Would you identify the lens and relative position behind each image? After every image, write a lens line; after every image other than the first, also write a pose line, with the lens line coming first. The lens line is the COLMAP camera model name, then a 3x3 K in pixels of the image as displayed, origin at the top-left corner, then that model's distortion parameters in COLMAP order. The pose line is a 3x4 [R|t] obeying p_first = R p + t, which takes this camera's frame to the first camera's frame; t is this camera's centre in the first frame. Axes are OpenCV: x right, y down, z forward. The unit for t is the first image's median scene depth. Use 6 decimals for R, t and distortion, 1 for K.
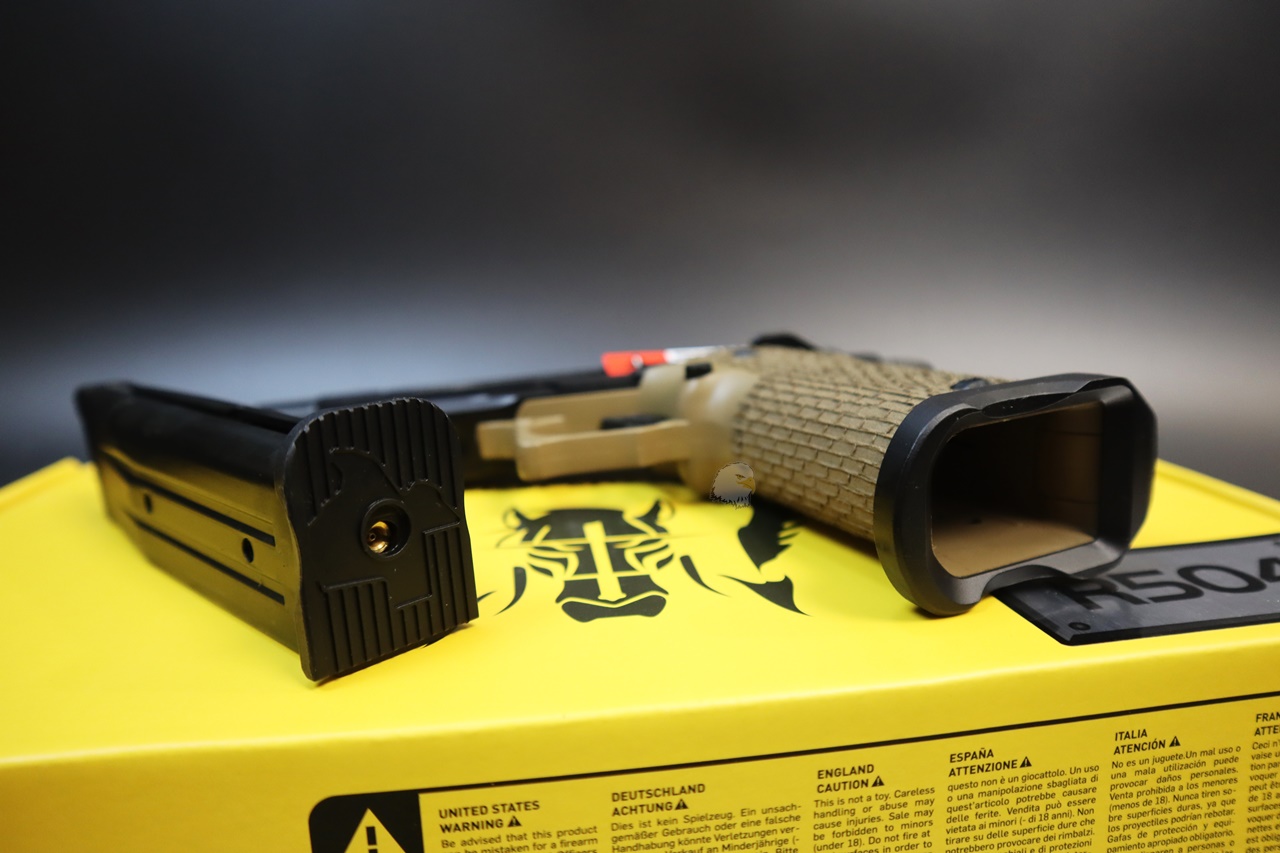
lens RADIAL K [[911.2, 0, 635.1], [0, 911.2, 404.0], [0, 0, 1]] dist [-0.106368, 0.052716]
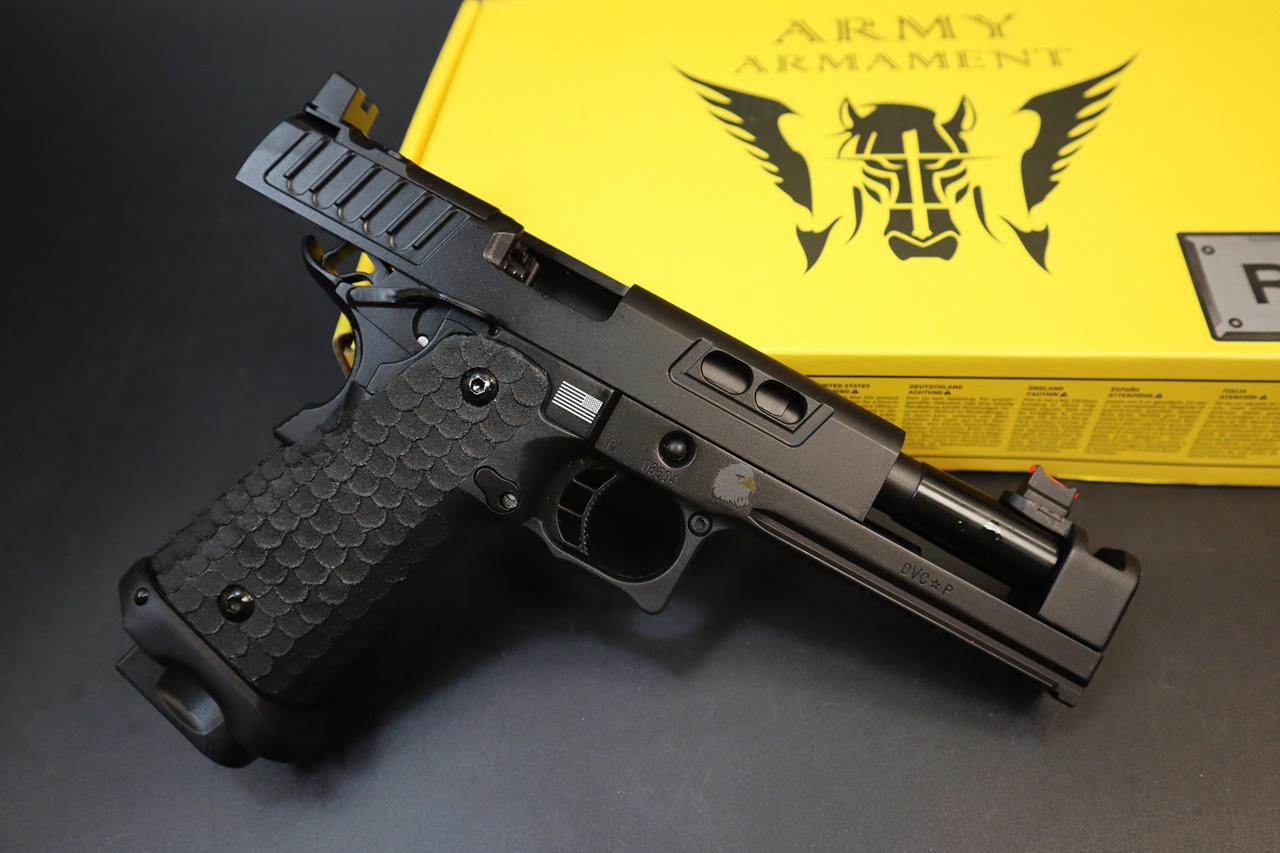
lens RADIAL K [[911.2, 0, 635.1], [0, 911.2, 404.0], [0, 0, 1]] dist [-0.106368, 0.052716]
pose [[0.966032, 0.136500, -0.219430, -0.149793], [0.050259, 0.733663, 0.677652, -0.770458], [0.253488, -0.665662, 0.701882, -0.442258]]
